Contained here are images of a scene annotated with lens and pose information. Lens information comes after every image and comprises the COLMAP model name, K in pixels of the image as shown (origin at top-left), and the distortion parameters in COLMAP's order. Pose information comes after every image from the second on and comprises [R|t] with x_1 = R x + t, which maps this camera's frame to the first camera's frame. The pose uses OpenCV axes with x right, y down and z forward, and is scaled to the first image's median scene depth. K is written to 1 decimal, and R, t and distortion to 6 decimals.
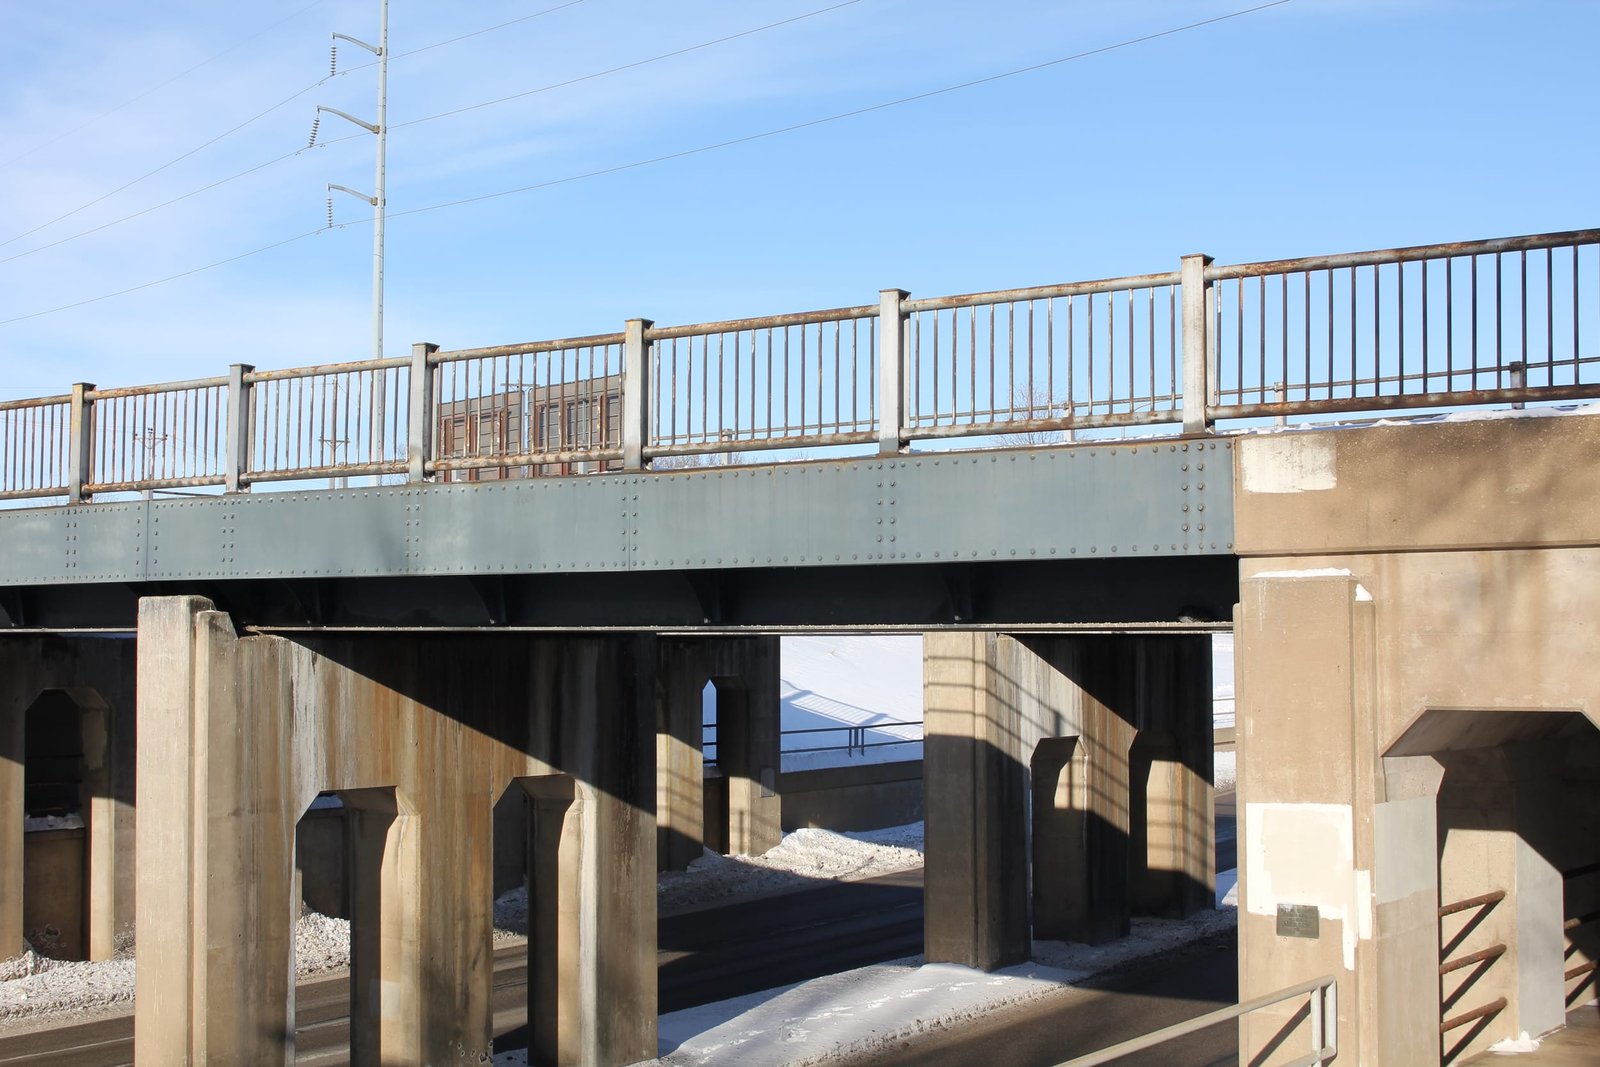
lens RADIAL K [[2164.2, 0, 767.4], [0, 2164.2, 535.0], [0, 0, 1]] dist [-0.084382, 0.135205]
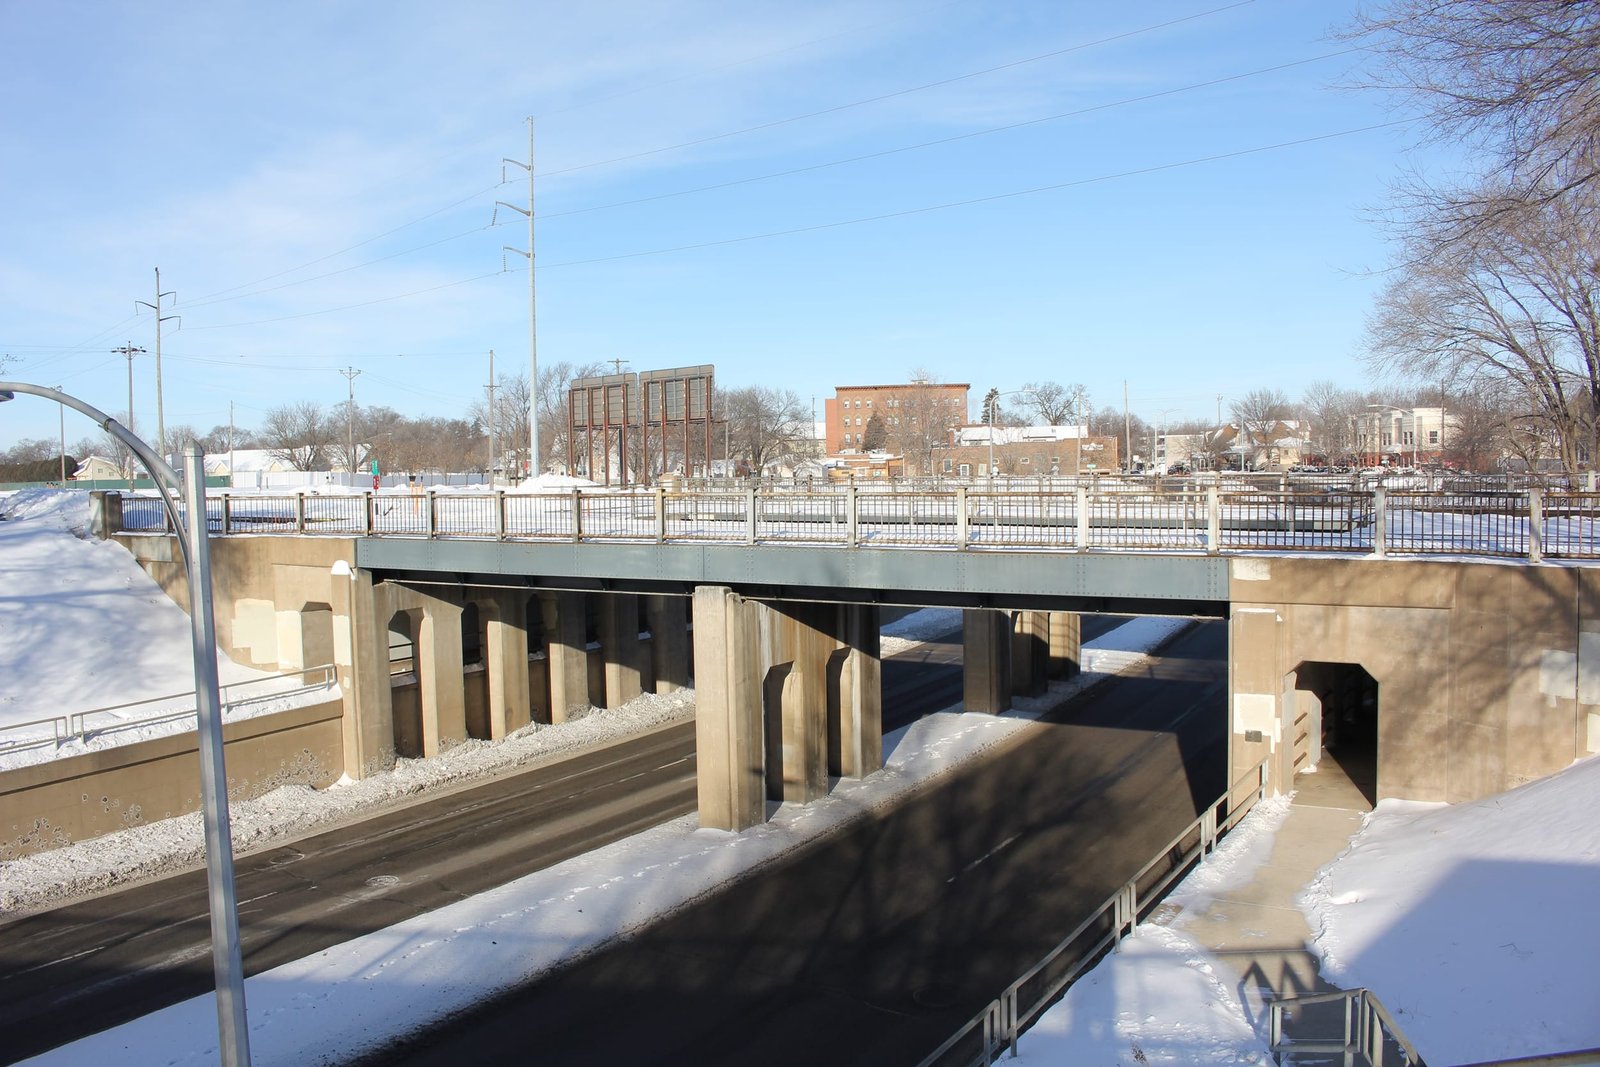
lens RADIAL K [[1314.9, 0, 773.2], [0, 1314.9, 530.5], [0, 0, 1]] dist [-0.167352, 0.131607]
pose [[0.997352, -0.022120, 0.069280, -0.320021], [0.015260, 0.995067, 0.098025, -0.170654], [-0.071106, -0.096708, 0.992770, -0.380275]]
